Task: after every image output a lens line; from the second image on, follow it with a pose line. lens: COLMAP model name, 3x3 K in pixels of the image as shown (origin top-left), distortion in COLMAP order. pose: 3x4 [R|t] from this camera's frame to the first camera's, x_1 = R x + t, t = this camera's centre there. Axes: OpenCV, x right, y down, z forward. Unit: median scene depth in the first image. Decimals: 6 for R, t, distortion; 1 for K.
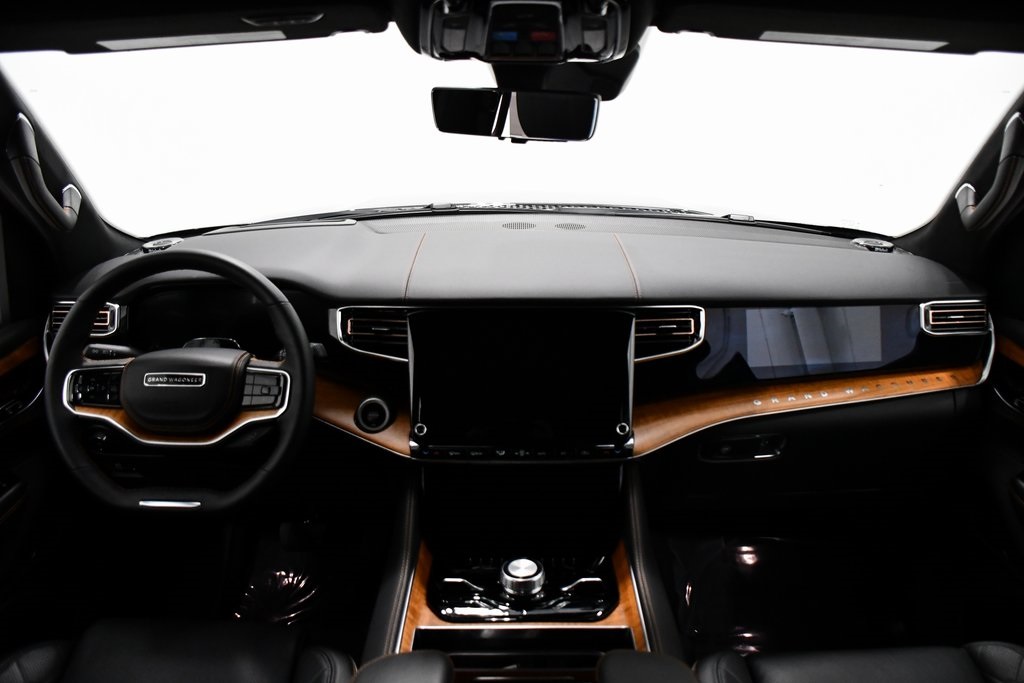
lens RADIAL K [[821.6, 0, 512.0], [0, 821.6, 341.5], [0, 0, 1]] dist [-0.152162, 0.103827]
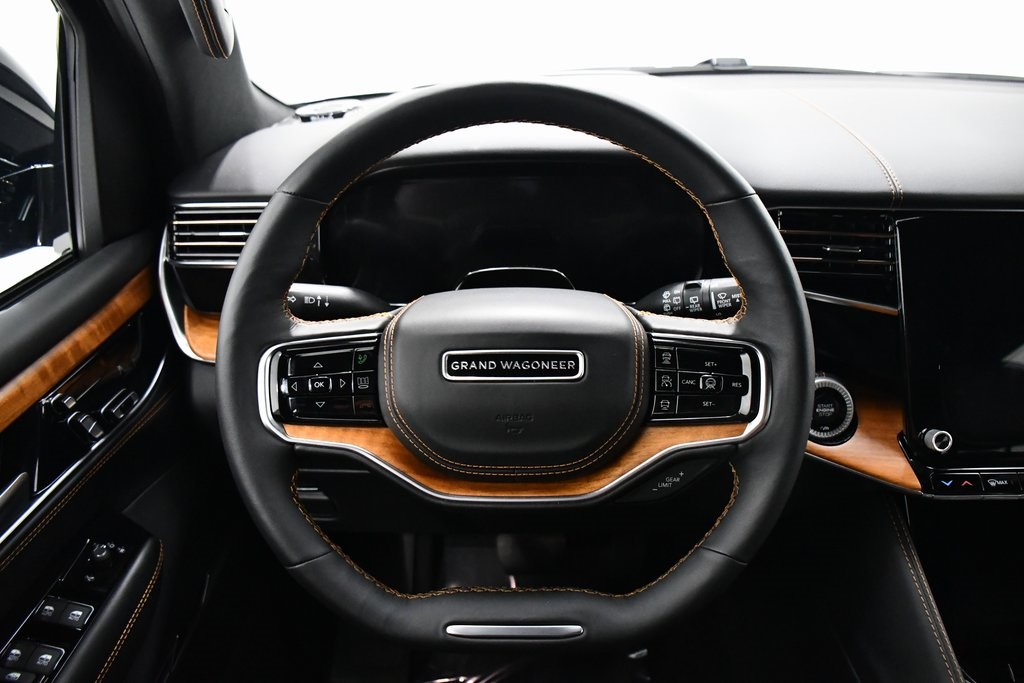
lens RADIAL K [[830.5, 0, 512.0], [0, 830.5, 341.5], [0, 0, 1]] dist [-0.134165, 0.110269]
pose [[0.999739, -0.012977, -0.018778, -0.408316], [0.014967, 0.993810, 0.110077, -0.017413], [0.017233, -0.110330, 0.993746, 0.527234]]
